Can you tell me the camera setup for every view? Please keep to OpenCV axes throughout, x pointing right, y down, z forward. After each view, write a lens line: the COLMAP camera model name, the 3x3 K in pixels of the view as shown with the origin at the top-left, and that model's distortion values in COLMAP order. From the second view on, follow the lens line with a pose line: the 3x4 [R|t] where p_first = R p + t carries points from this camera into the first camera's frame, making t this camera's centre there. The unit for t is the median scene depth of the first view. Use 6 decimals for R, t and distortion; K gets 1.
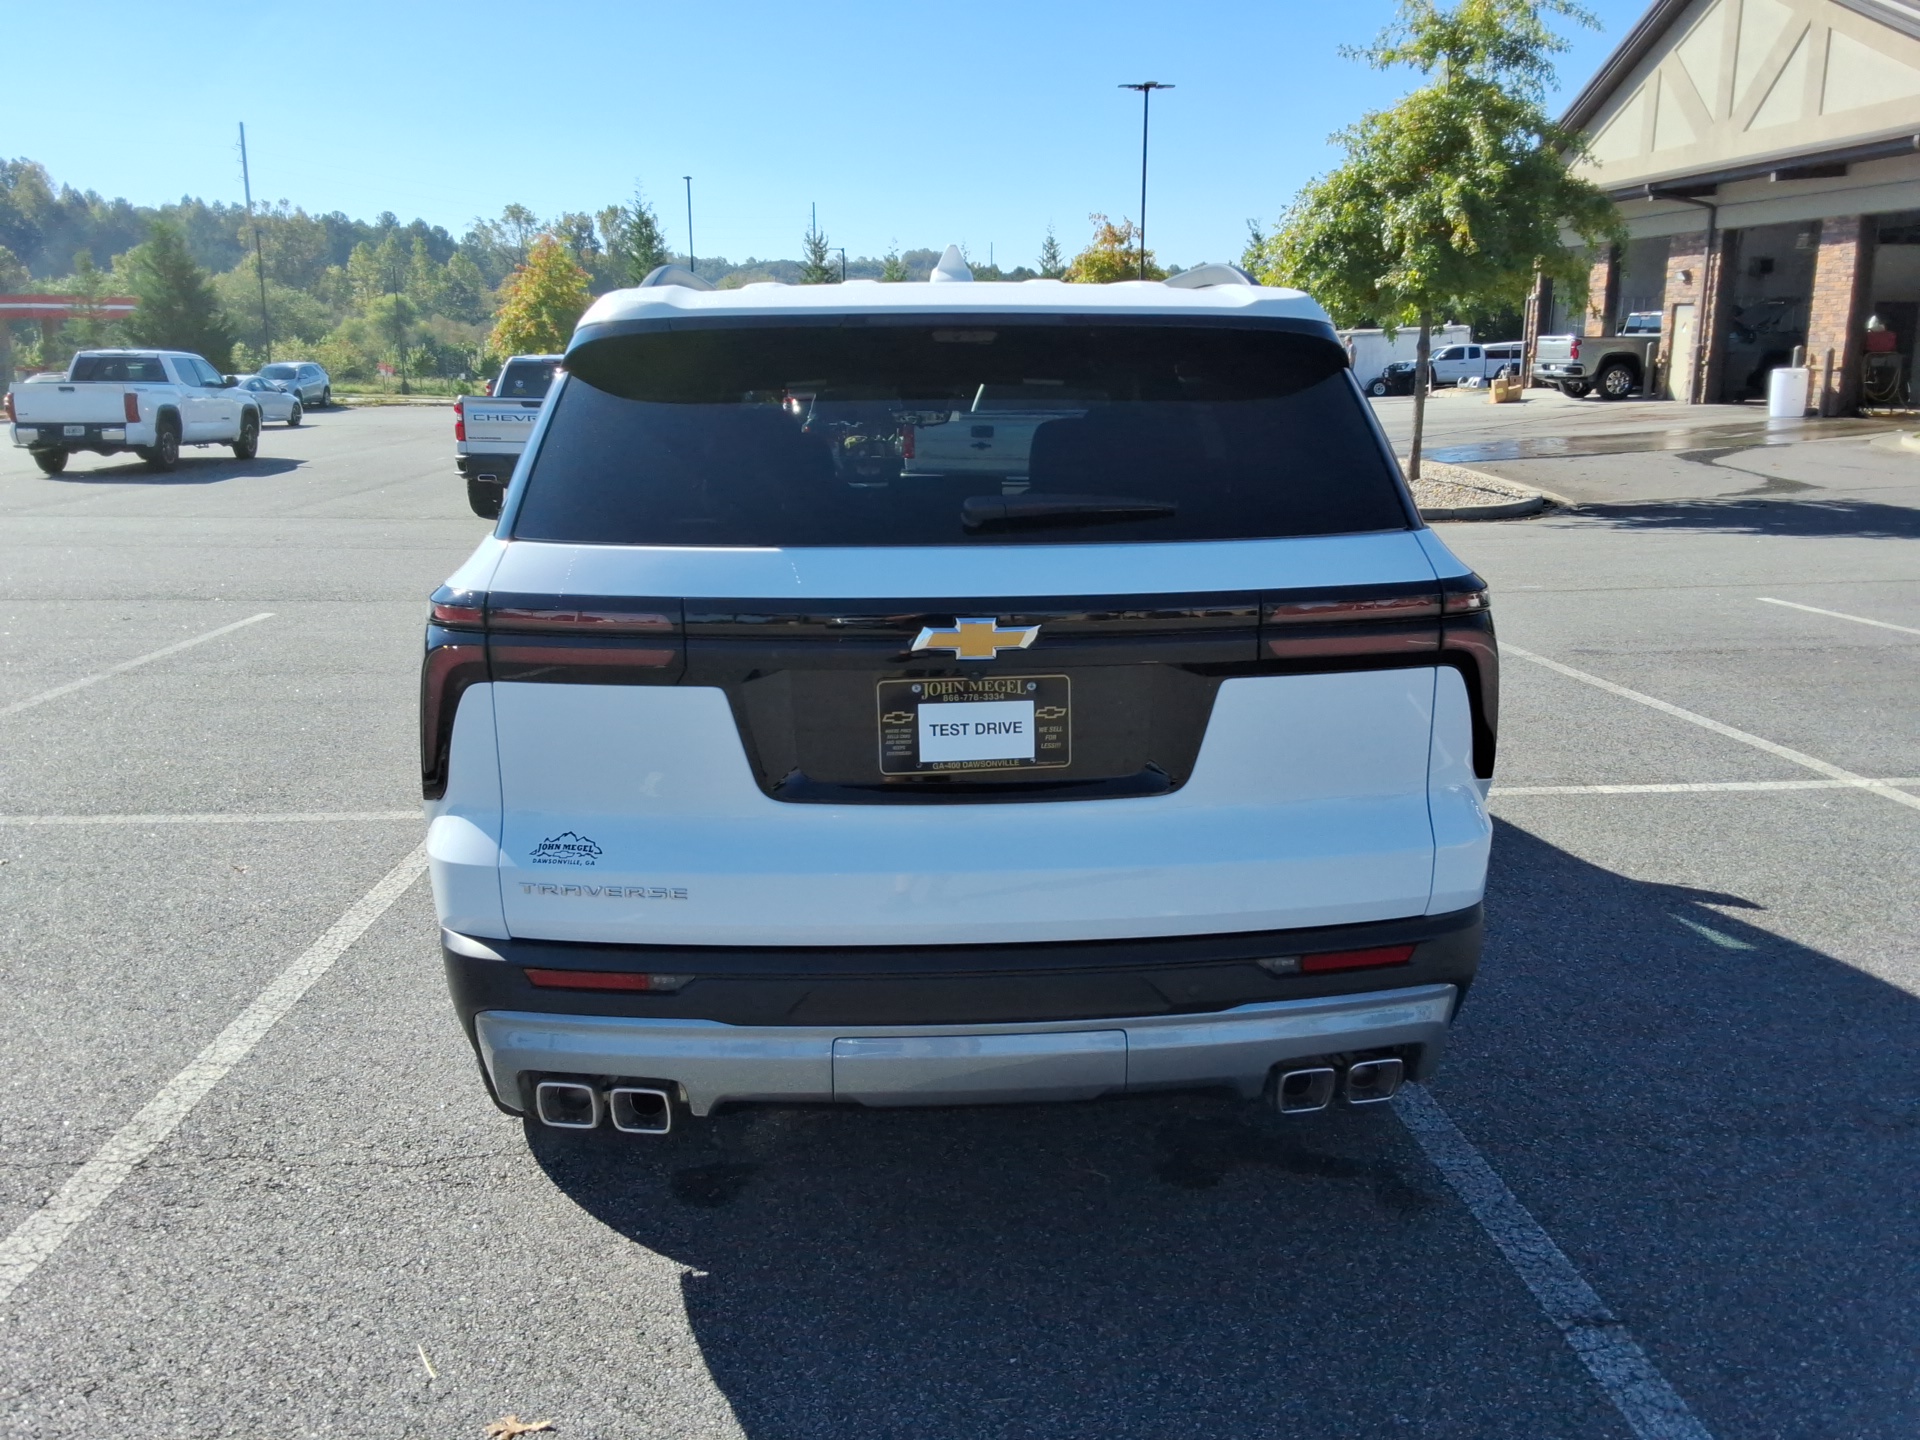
lens RADIAL K [[1533.5, 0, 972.9], [0, 1533.5, 705.5], [0, 0, 1]] dist [0.086127, -0.133504]
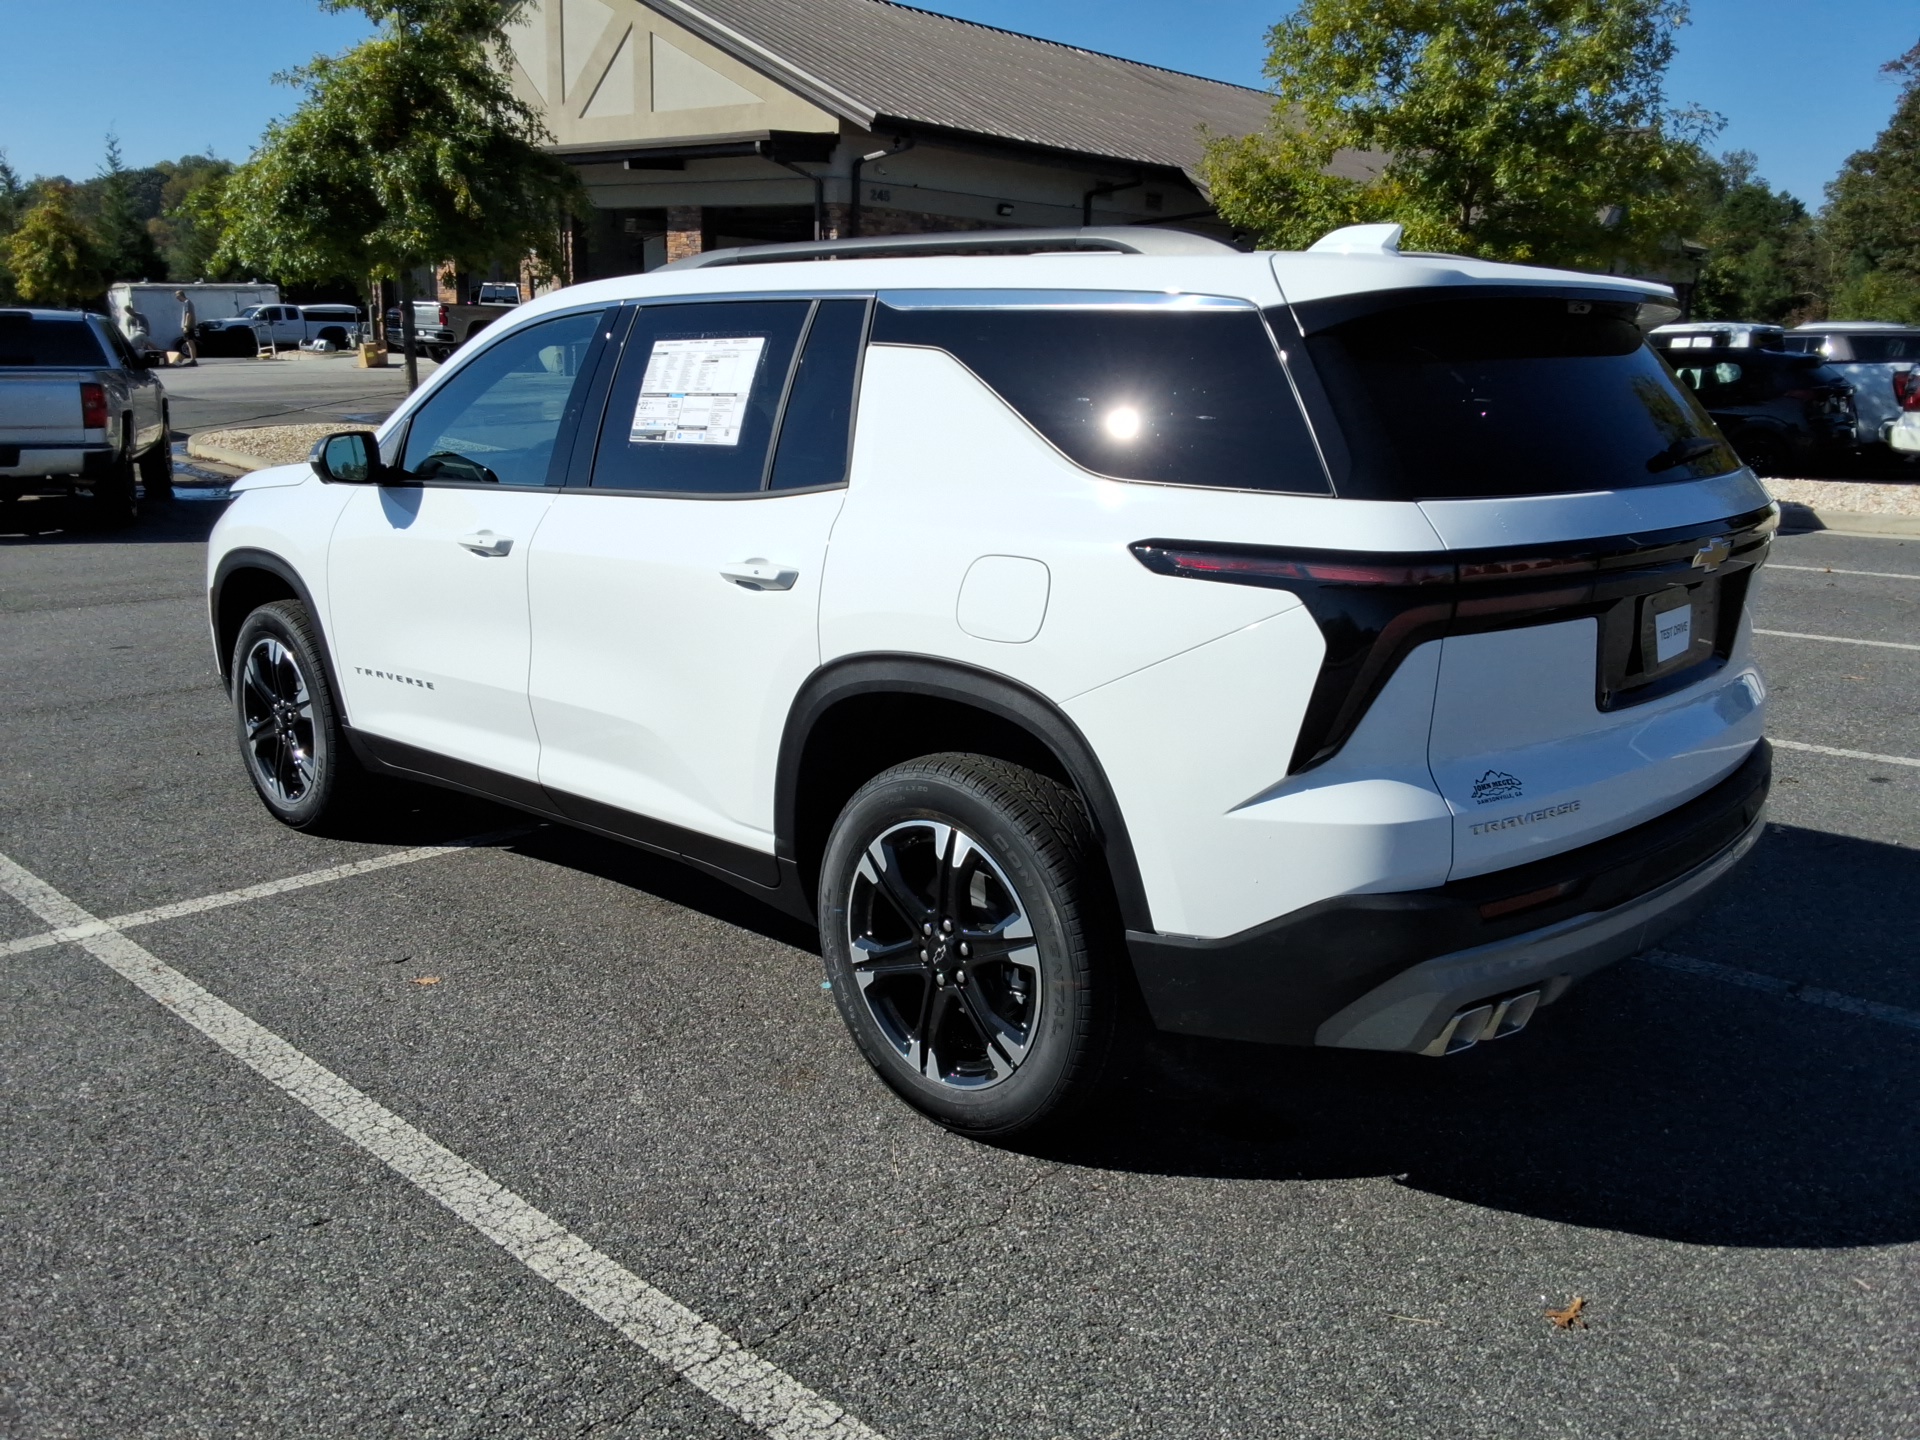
lens RADIAL K [[1533.5, 0, 965.6], [0, 1533.5, 701.4], [0, 0, 1]] dist [0.086127, -0.133504]
pose [[0.728873, -0.135597, 0.671087, -0.154306], [0.122796, 0.990188, 0.066704, -0.010060], [-0.673547, 0.033788, 0.738371, 0.056977]]
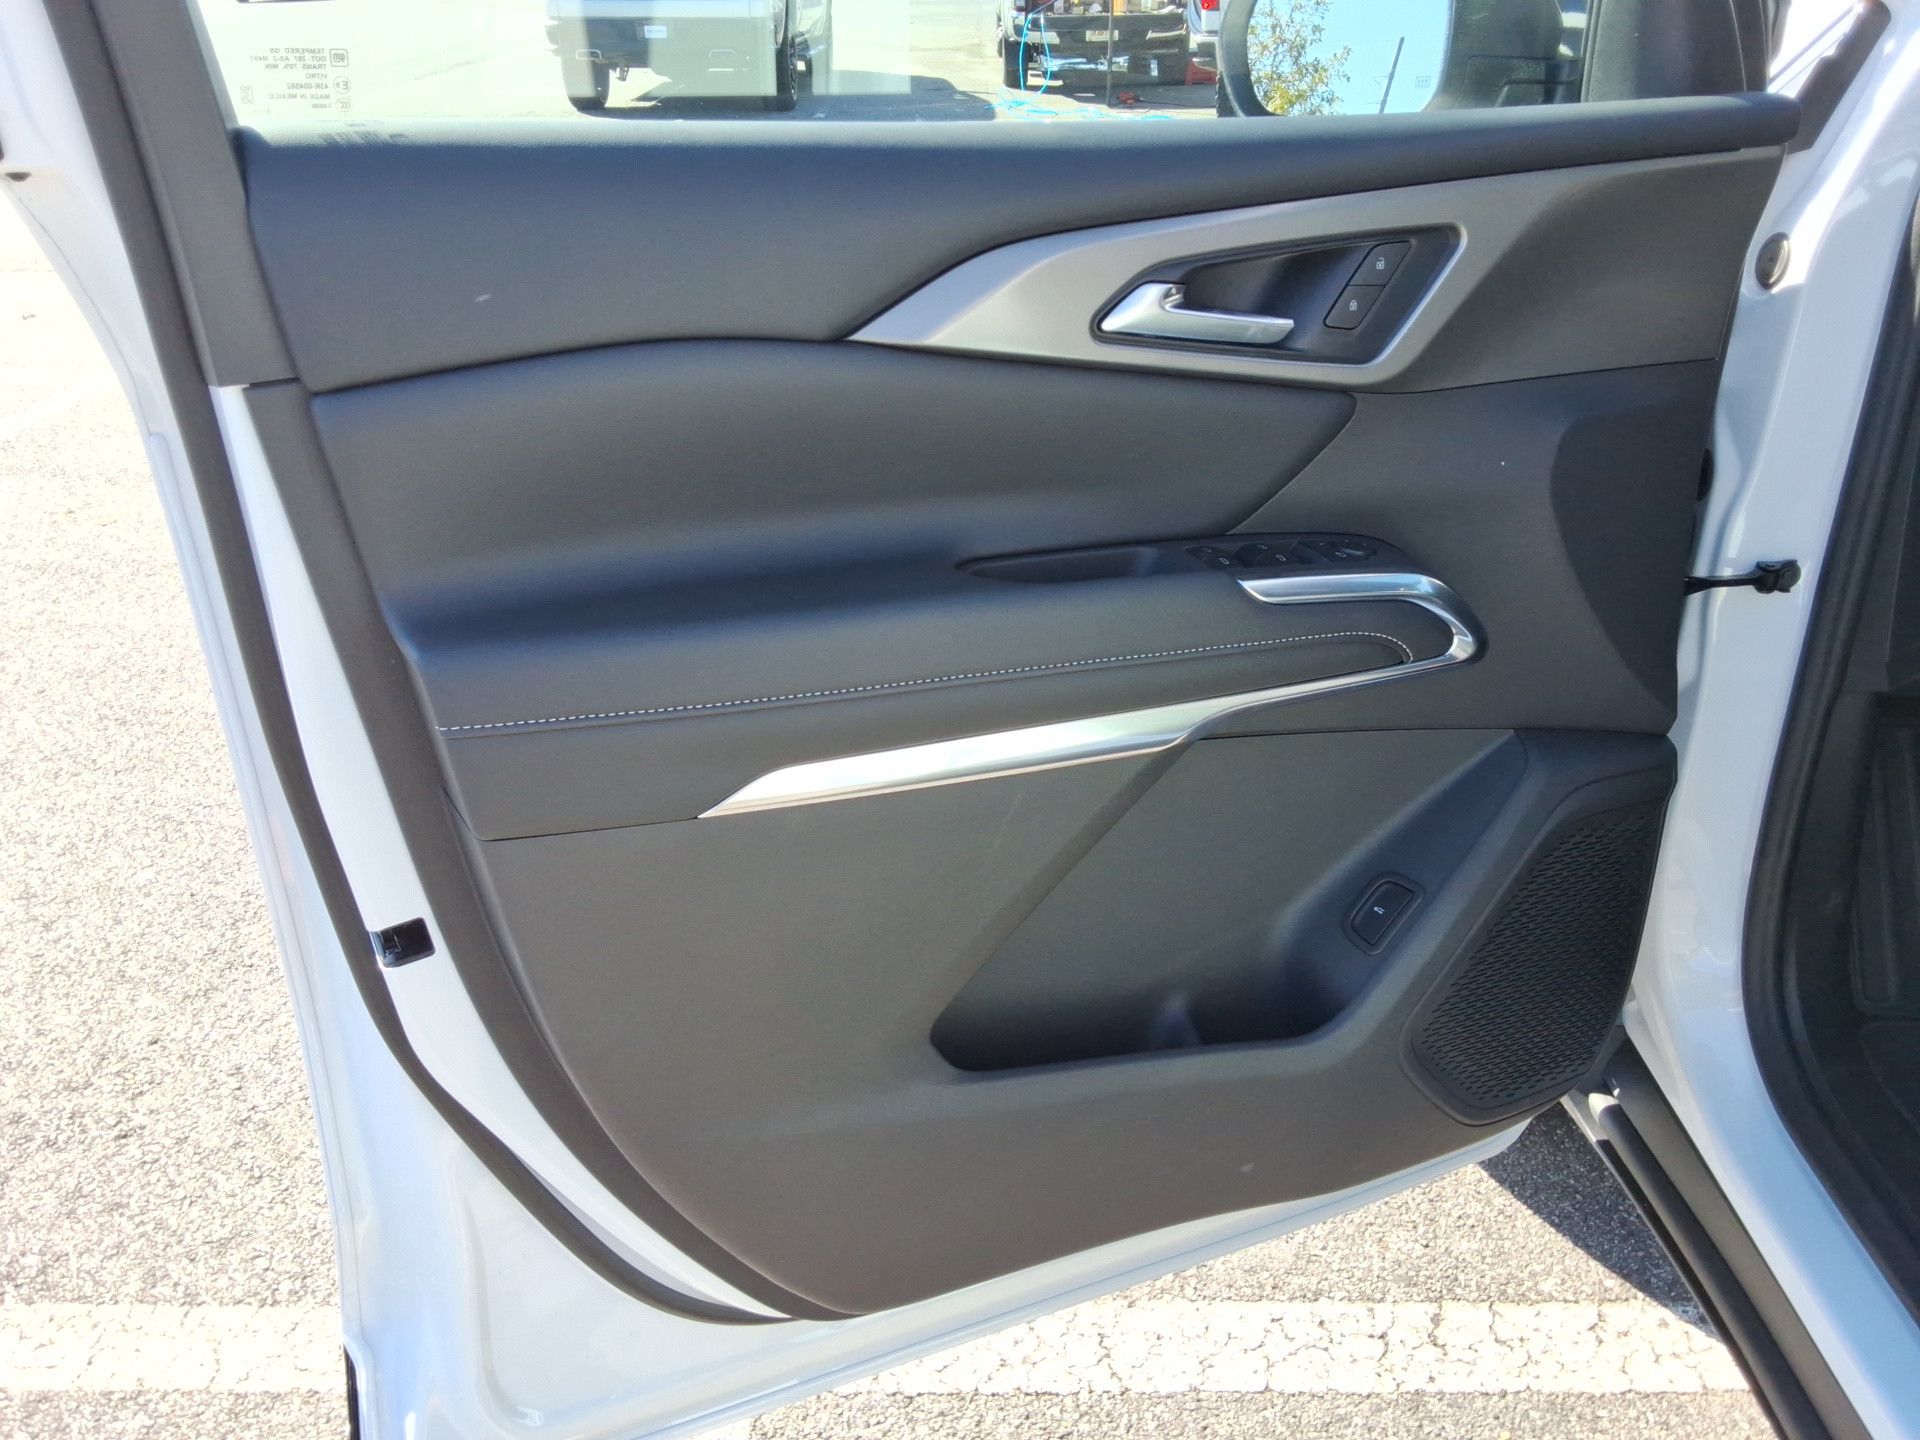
lens RADIAL K [[1533.5, 0, 973.2], [0, 1533.5, 705.1], [0, 0, 1]] dist [0.086127, -0.133504]
pose [[0.997406, 0.018798, -0.069483, -0.081768], [-0.000873, 0.968384, 0.249464, -0.033647], [0.071975, -0.248756, 0.965888, 0.233789]]
